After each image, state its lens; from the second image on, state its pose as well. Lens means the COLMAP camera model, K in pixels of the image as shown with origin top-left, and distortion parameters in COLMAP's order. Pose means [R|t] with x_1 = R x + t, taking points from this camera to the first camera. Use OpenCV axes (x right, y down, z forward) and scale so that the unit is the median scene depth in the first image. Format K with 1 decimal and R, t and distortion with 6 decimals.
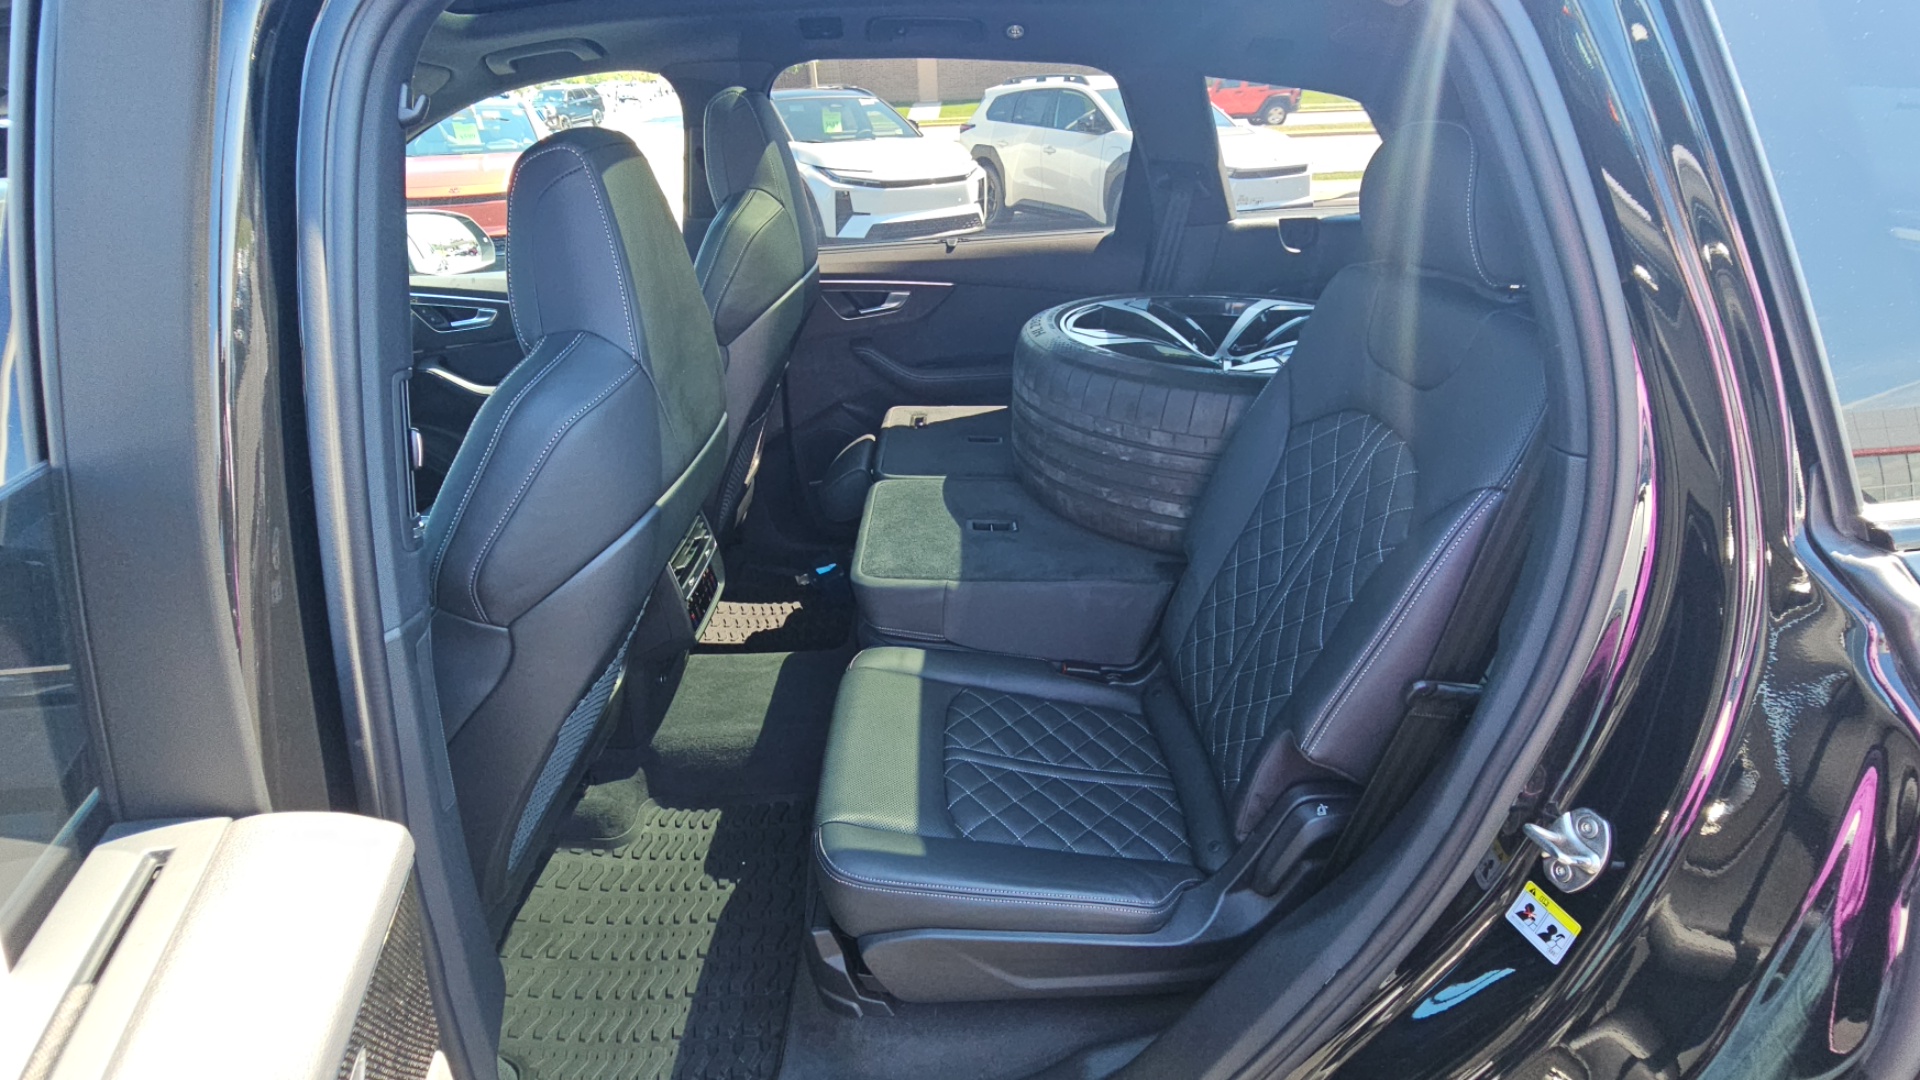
lens RADIAL K [[861.7, 0, 974.4], [0, 861.7, 541.1], [0, 0, 1]] dist [0.007674, -0.006930]
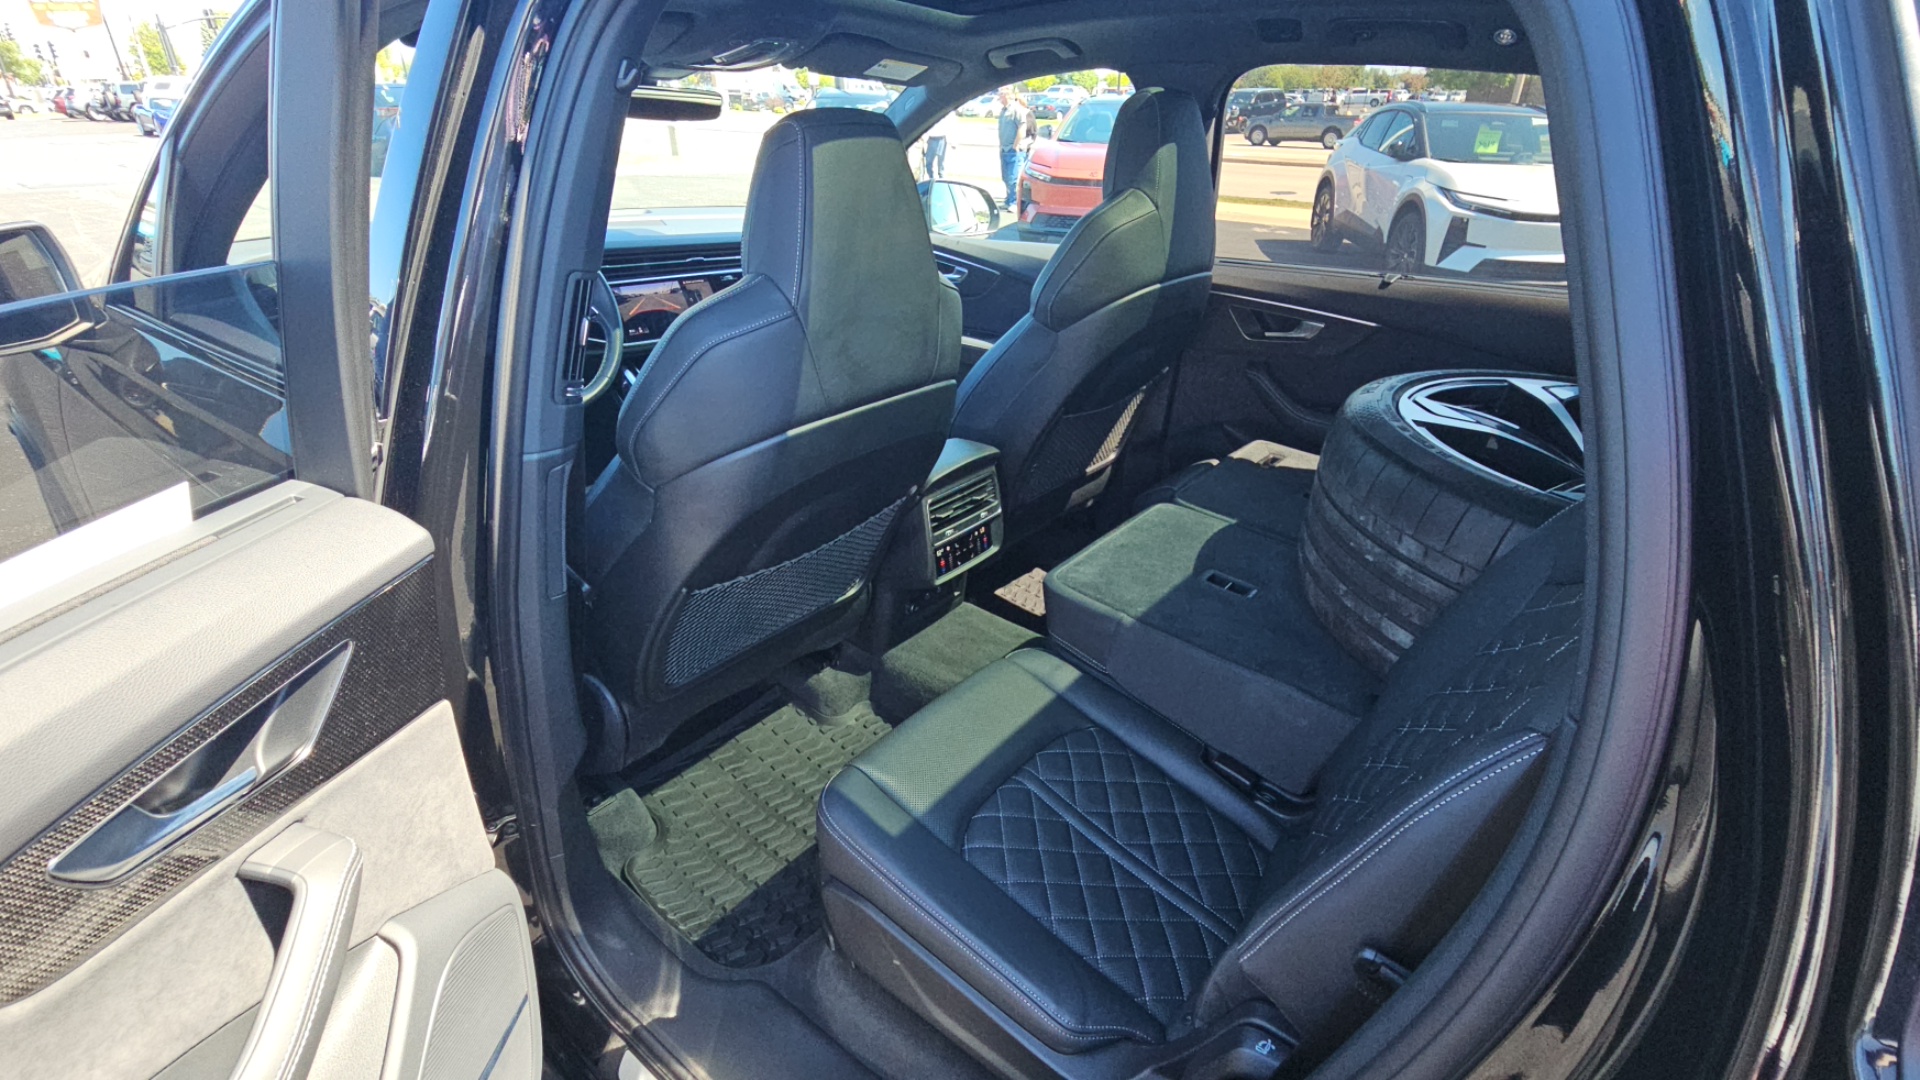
lens RADIAL K [[861.7, 0, 983.9], [0, 861.7, 541.0], [0, 0, 1]] dist [0.007674, -0.006930]
pose [[0.773903, 0.330510, -0.540219, 0.300370], [-0.333698, 0.937809, 0.095711, -0.062127], [0.538256, 0.106199, 0.836064, 0.112875]]
